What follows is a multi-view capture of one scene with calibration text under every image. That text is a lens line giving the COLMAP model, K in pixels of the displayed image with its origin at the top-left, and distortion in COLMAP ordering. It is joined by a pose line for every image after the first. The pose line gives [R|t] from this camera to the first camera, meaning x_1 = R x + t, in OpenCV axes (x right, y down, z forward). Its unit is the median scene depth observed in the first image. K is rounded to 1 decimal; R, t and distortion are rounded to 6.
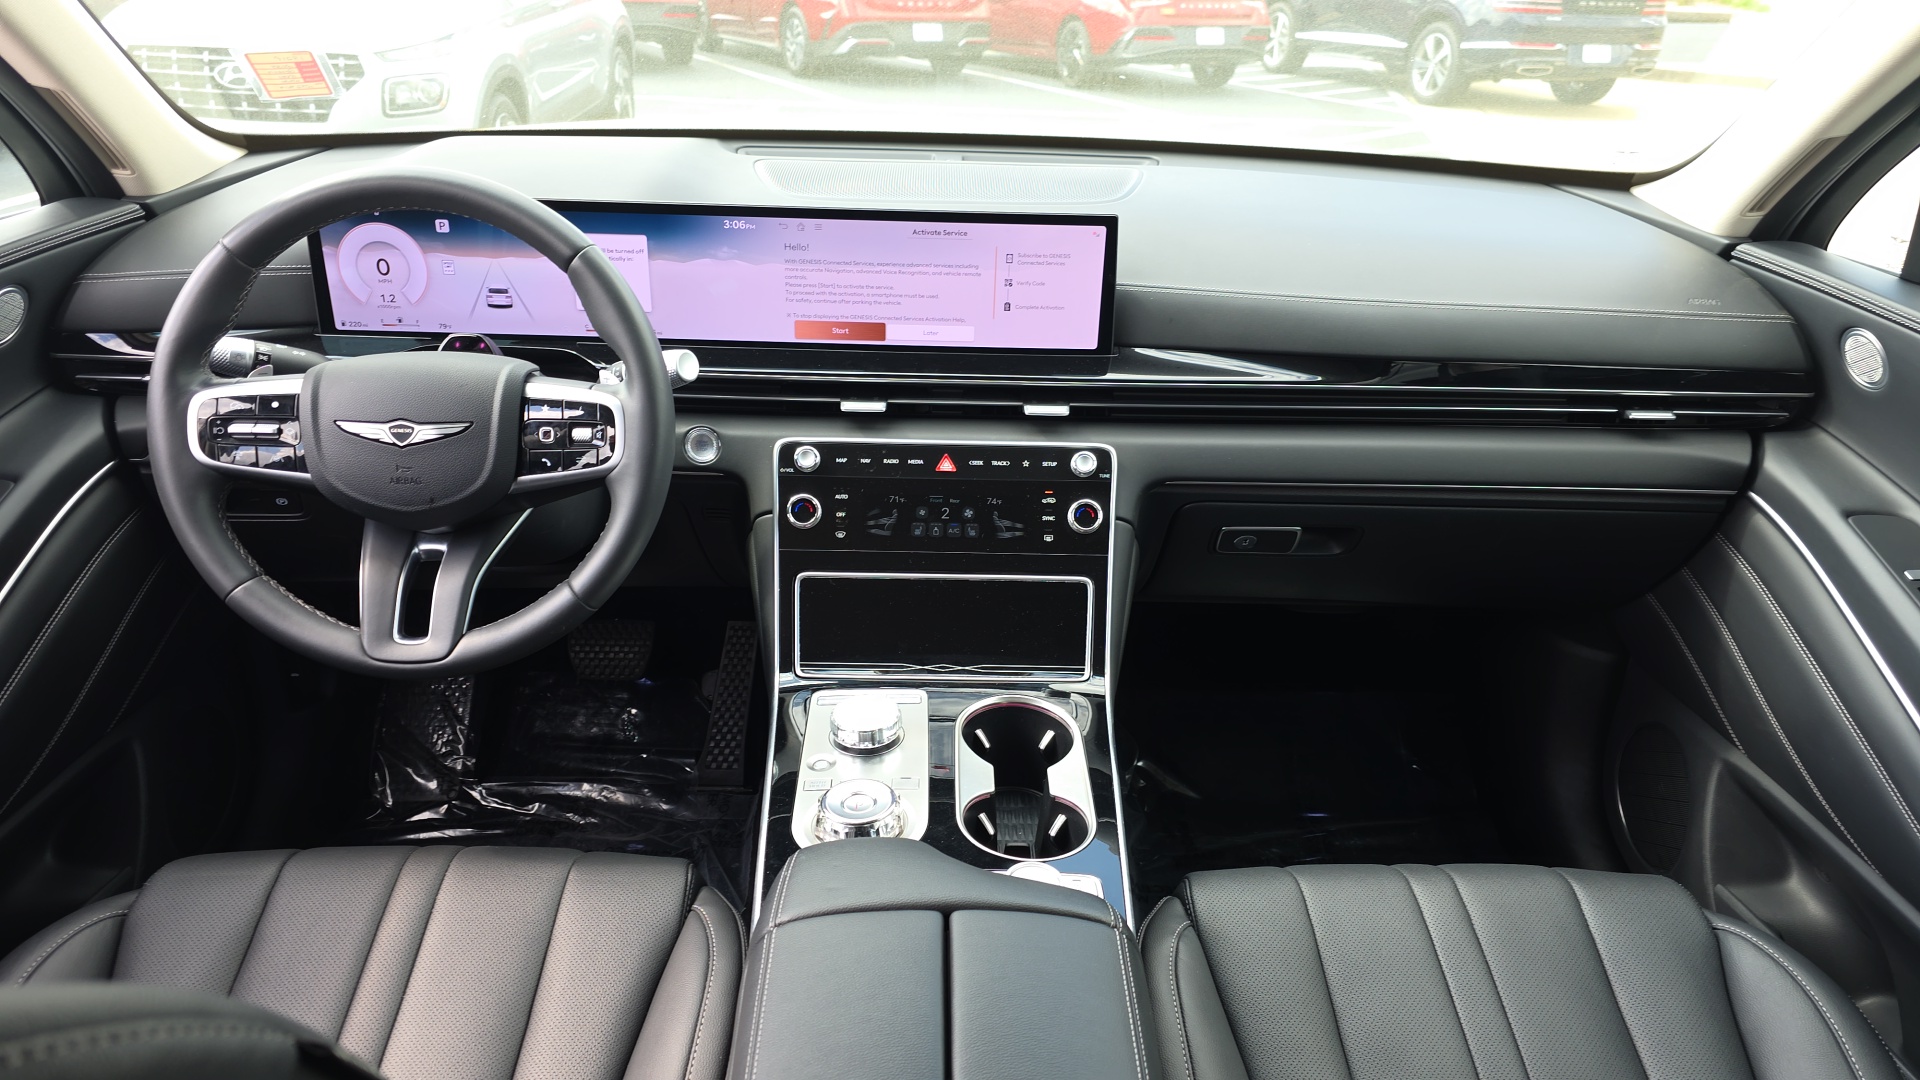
lens RADIAL K [[1310.8, 0, 972.2], [0, 1310.8, 555.3], [0, 0, 1]] dist [0.057321, -0.058233]
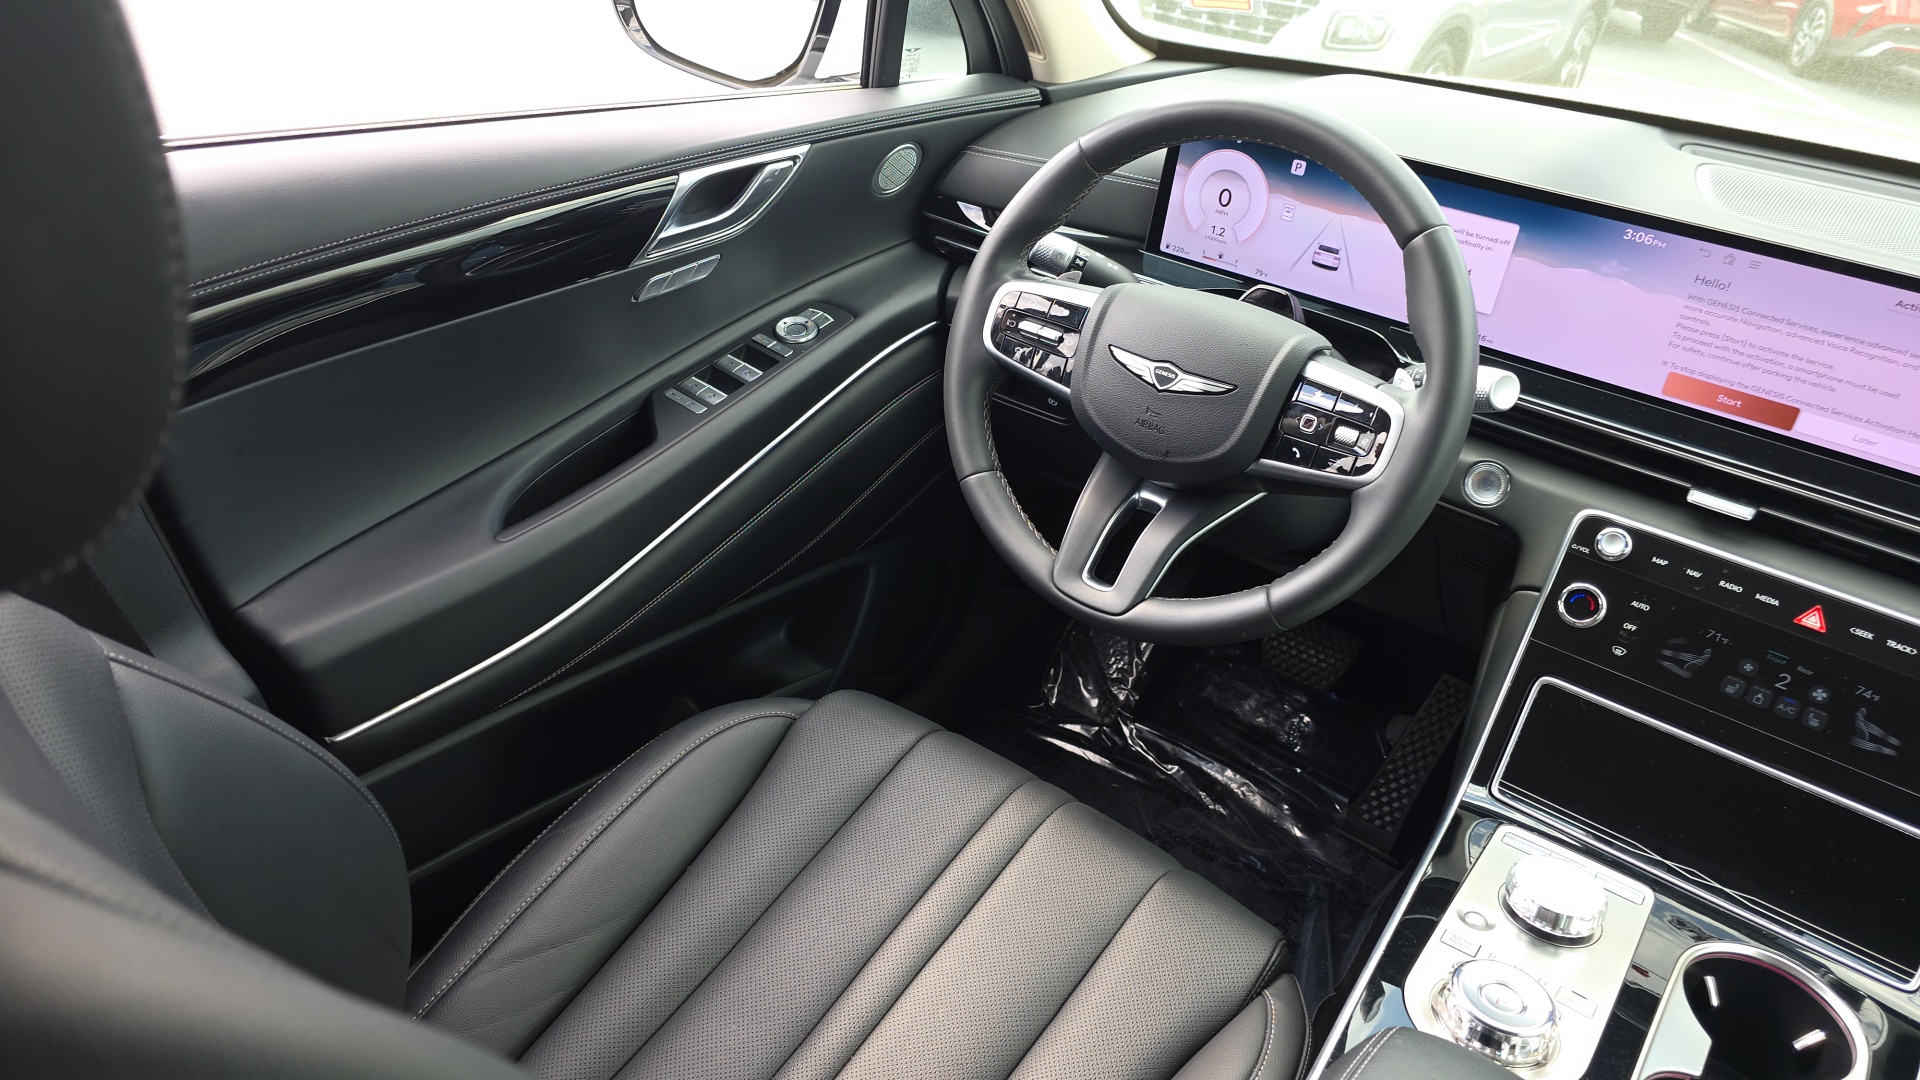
lens RADIAL K [[1310.8, 0, 941.7], [0, 1310.8, 537.5], [0, 0, 1]] dist [0.057321, -0.058233]
pose [[0.773761, 0.350739, -0.527518, -0.020853], [-0.338884, 0.932741, 0.123092, -0.038886], [0.535211, 0.083523, 0.840579, 0.122279]]
